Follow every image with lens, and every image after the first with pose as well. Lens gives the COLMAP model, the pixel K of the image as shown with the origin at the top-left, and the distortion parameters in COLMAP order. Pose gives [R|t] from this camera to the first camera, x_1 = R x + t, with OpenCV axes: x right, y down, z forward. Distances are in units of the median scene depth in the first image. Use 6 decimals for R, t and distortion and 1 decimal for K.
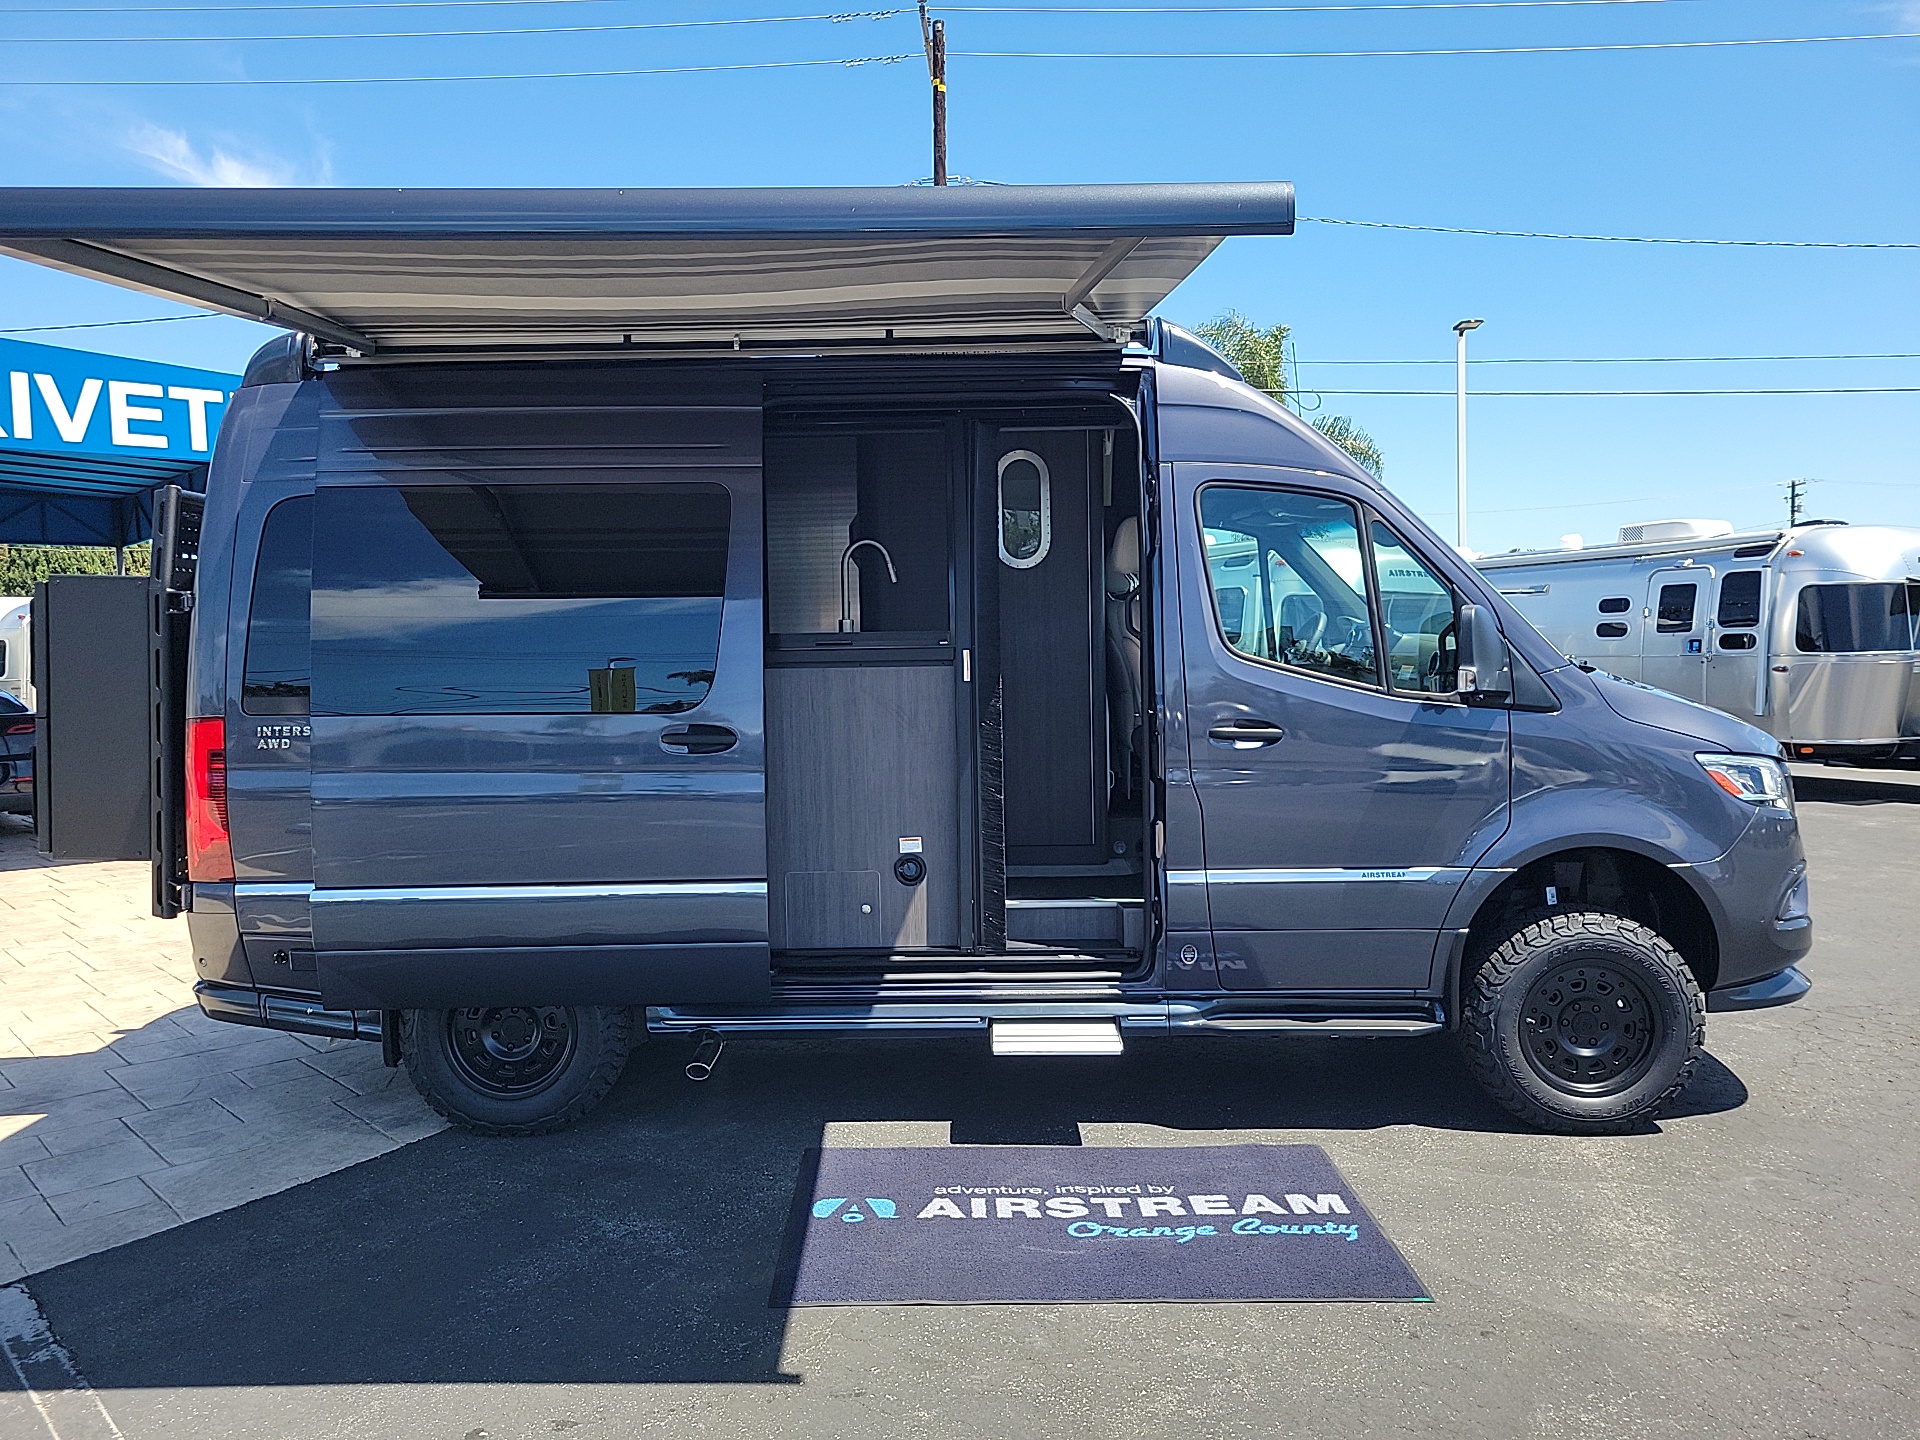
lens RADIAL K [[1446.0, 0, 962.2], [0, 1446.0, 714.4], [0, 0, 1]] dist [0.031468, -0.001251]
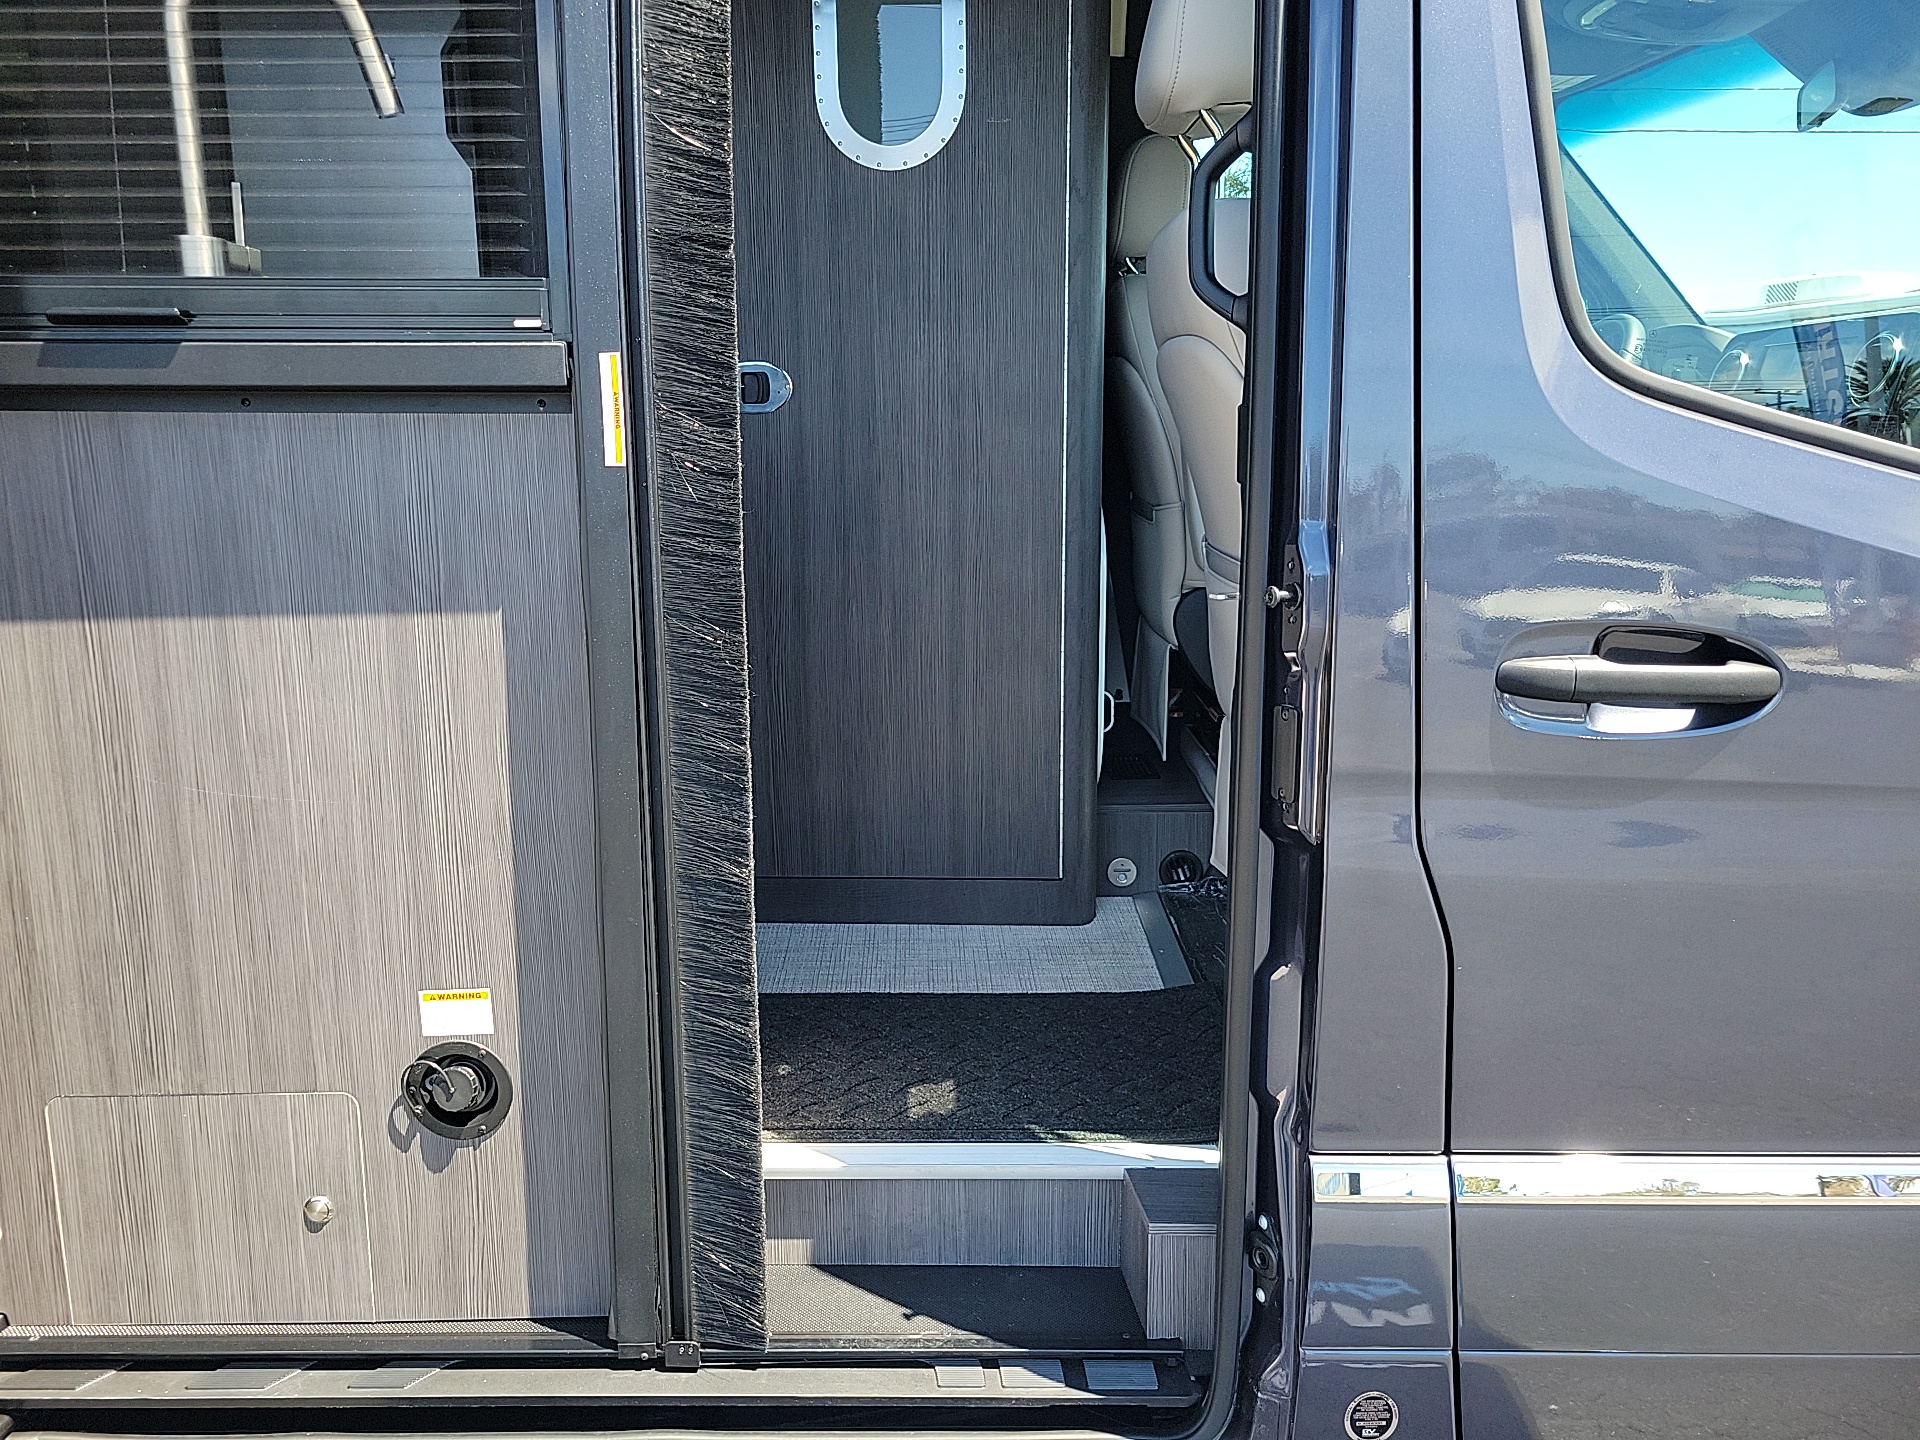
lens RADIAL K [[1424.9, 0, 960.0], [0, 1424.9, 720.0], [0, 0, 1]] dist [0.002256, -0.000445]
pose [[0.999828, 0.012248, 0.013948, 0.065657], [-0.014149, 0.989254, 0.145518, -0.015428], [-0.012016, -0.145691, 0.989257, 0.713677]]
